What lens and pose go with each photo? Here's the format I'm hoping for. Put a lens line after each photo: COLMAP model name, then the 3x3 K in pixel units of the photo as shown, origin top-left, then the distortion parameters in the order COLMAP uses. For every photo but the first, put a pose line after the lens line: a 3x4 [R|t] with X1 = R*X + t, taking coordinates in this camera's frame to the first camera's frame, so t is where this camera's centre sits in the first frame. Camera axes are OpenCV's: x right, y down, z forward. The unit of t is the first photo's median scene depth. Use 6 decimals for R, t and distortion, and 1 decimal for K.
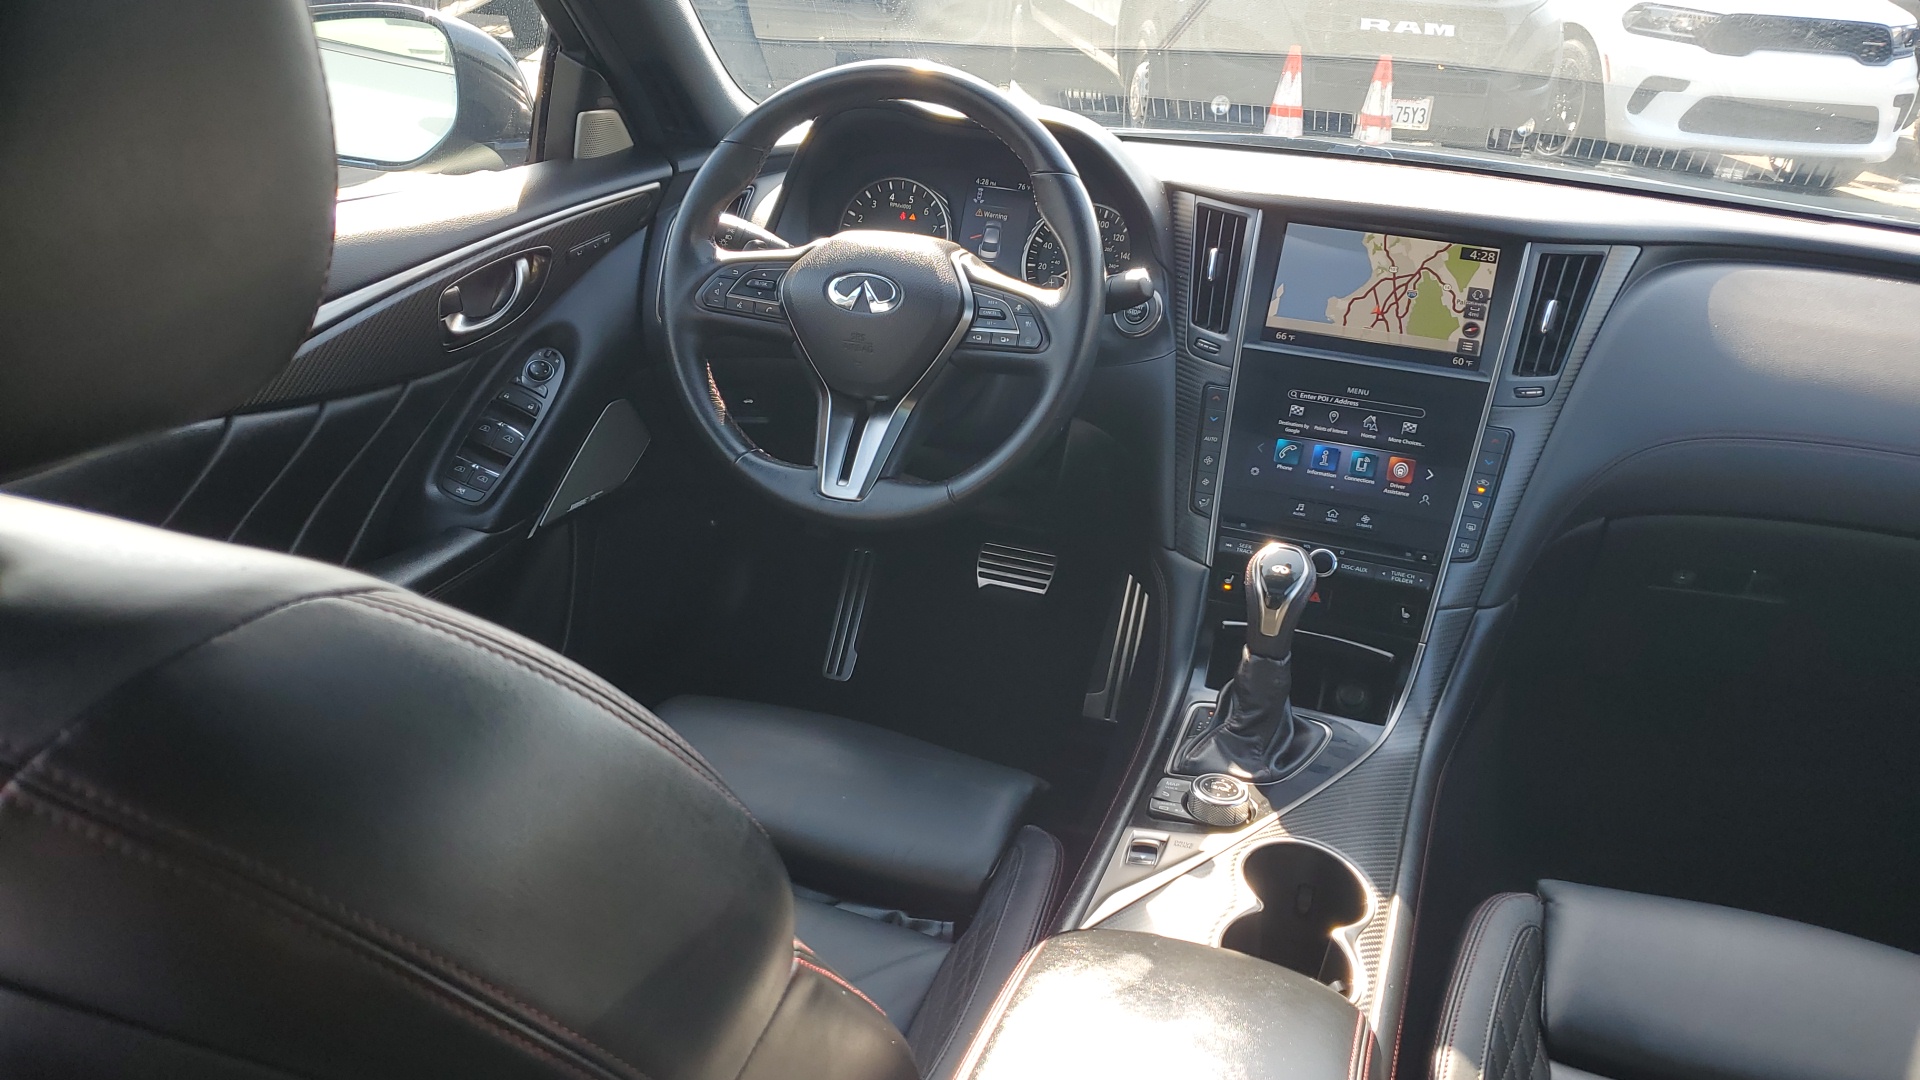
lens RADIAL K [[1534.6, 0, 959.3], [0, 1534.6, 556.9], [0, 0, 1]] dist [0.053606, -0.076702]
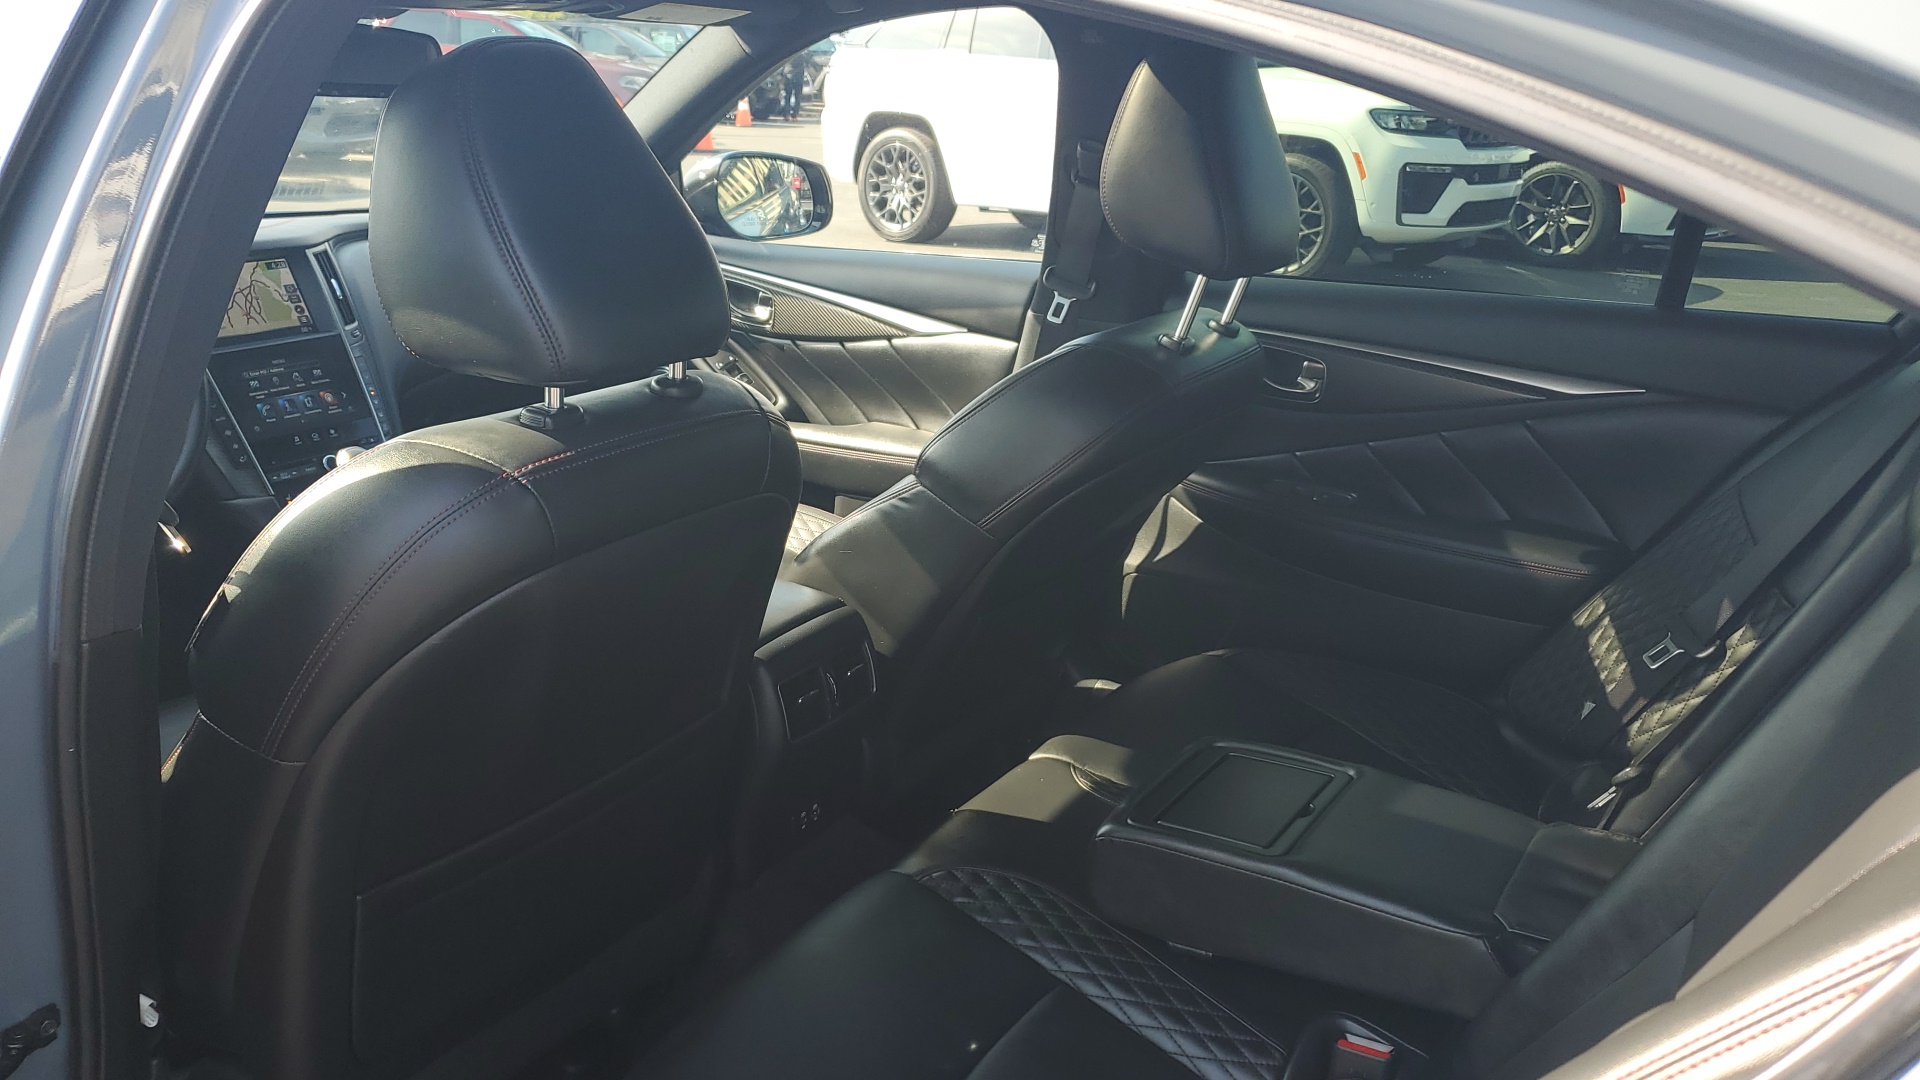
lens RADIAL K [[1534.6, 0, 923.2], [0, 1534.6, 576.5], [0, 0, 1]] dist [0.053606, -0.076702]
pose [[0.258810, -0.373763, 0.890684, -1.030359], [0.375077, 0.888632, 0.263914, -0.081648], [-0.890132, 0.265771, 0.370176, -0.093335]]
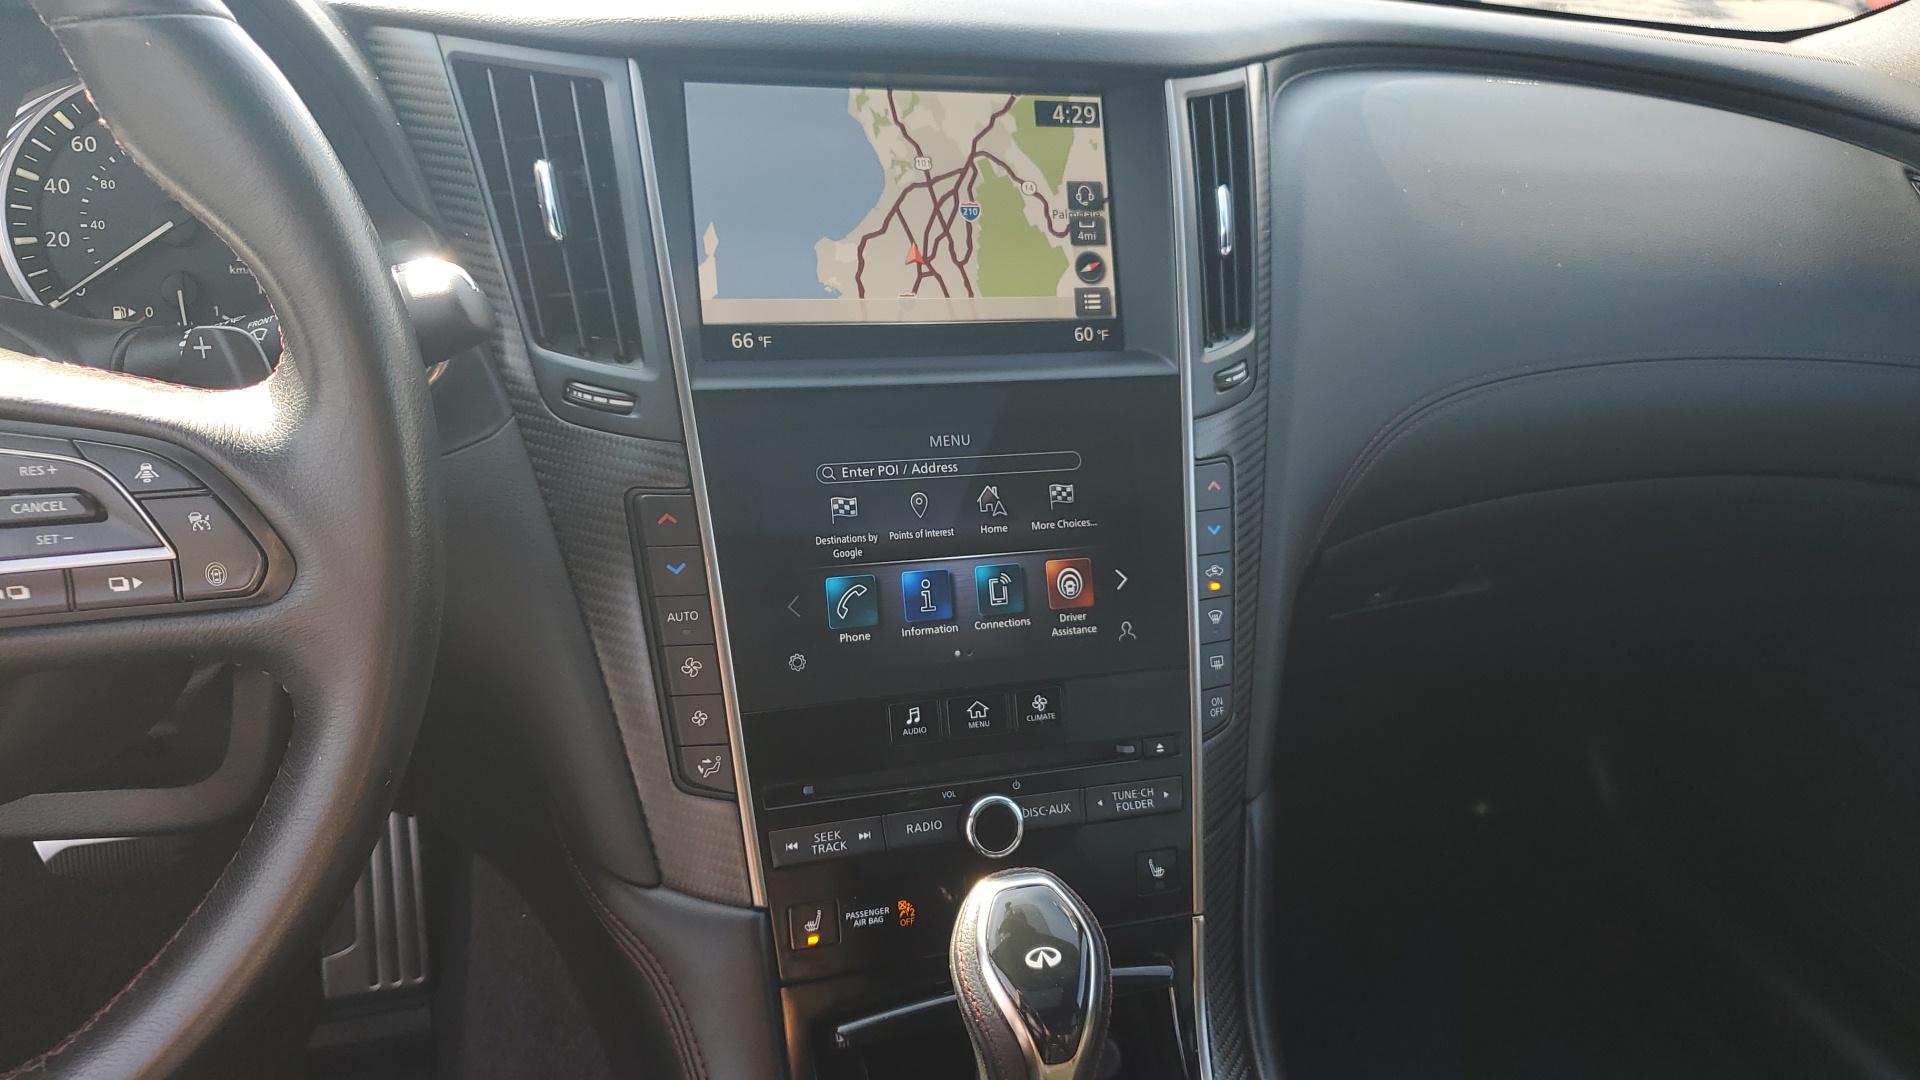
lens RADIAL K [[1534.6, 0, 953.9], [0, 1534.6, 551.3], [0, 0, 1]] dist [0.053606, -0.076702]
pose [[0.790072, -0.272433, 0.549150, -0.007185], [0.202074, 0.961494, 0.186268, -0.160586], [-0.578750, -0.036196, 0.814701, 0.611094]]
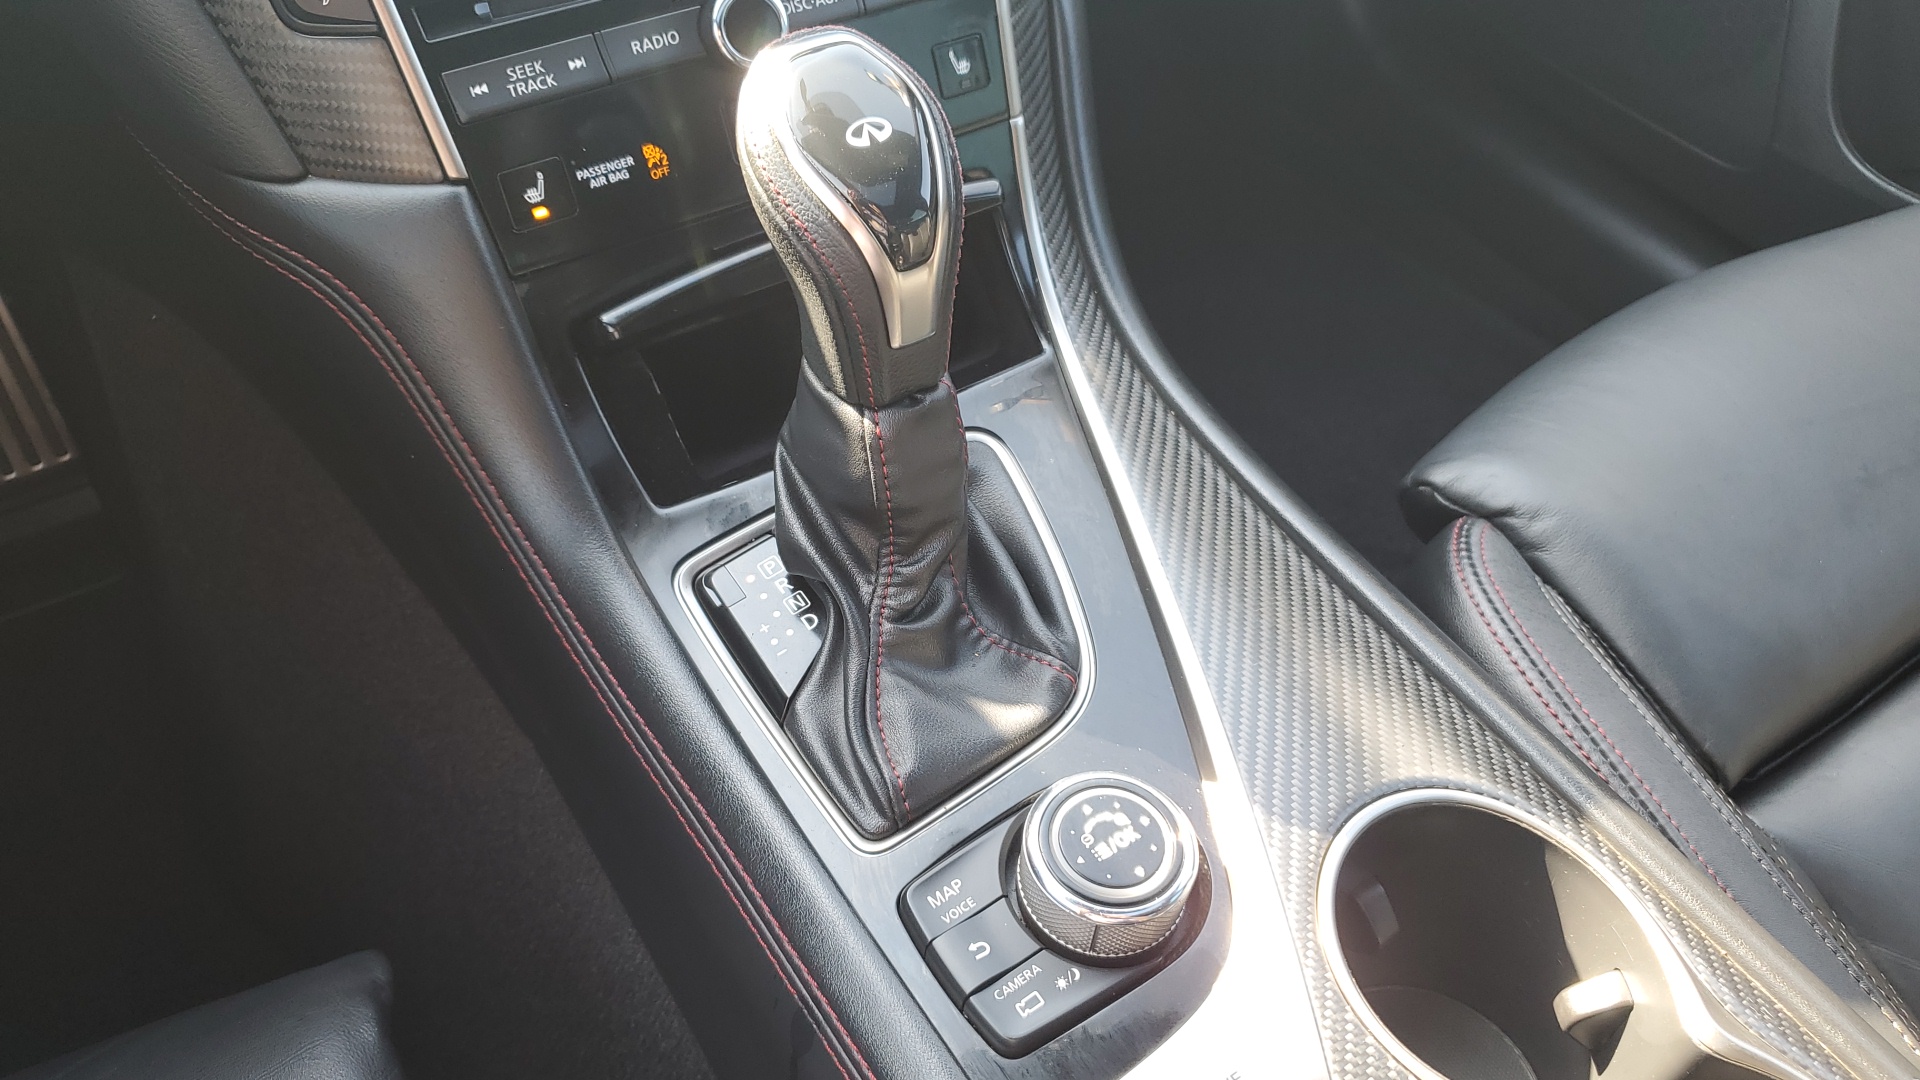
lens RADIAL K [[1534.6, 0, 968.0], [0, 1534.6, 520.1], [0, 0, 1]] dist [0.053606, -0.076702]
pose [[0.595022, -0.599669, 0.535113, 0.011510], [0.287192, 0.780488, 0.555301, -0.085514], [-0.750646, -0.176736, 0.636628, 0.699676]]
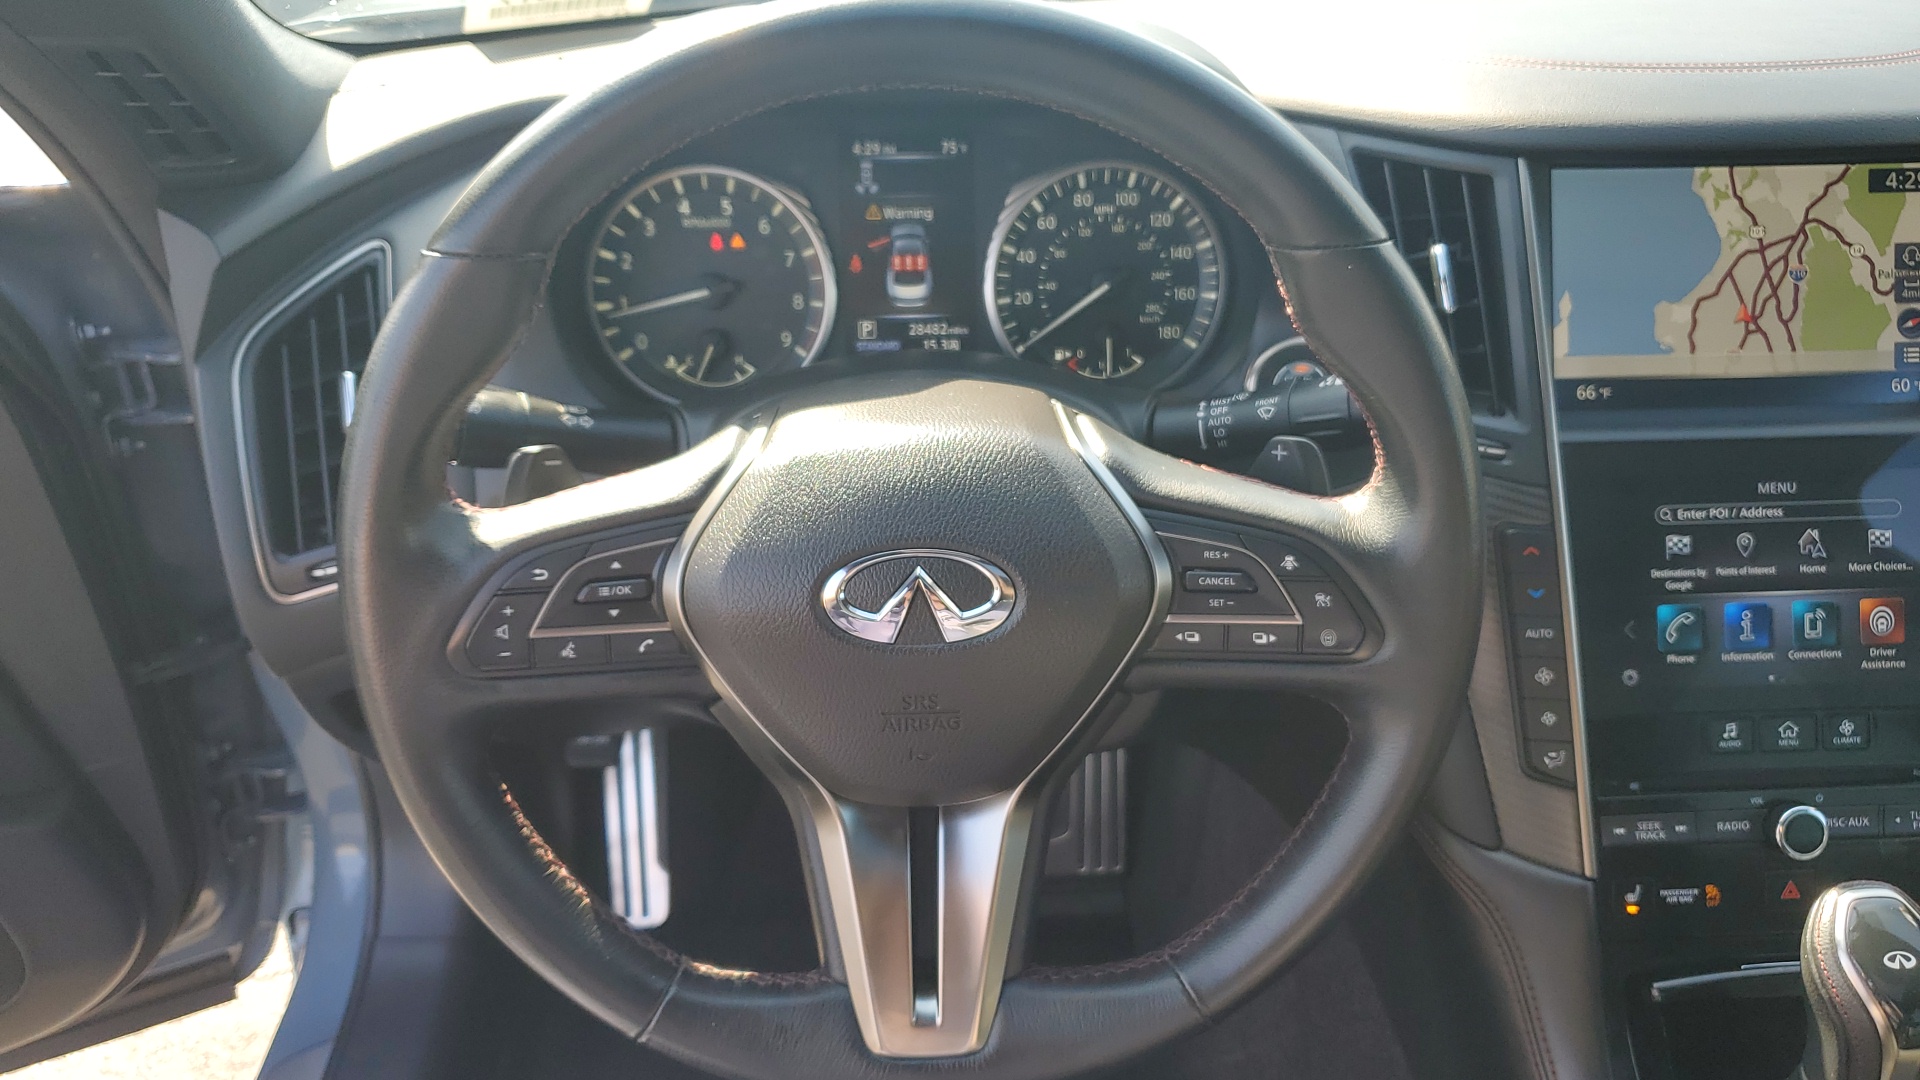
lens RADIAL K [[1534.6, 0, 972.6], [0, 1534.6, 555.0], [0, 0, 1]] dist [0.053606, -0.076702]
pose [[0.922569, -0.257960, 0.286920, -0.154163], [0.204872, 0.957665, 0.202251, -0.247779], [-0.326946, -0.127809, 0.936361, 0.584736]]
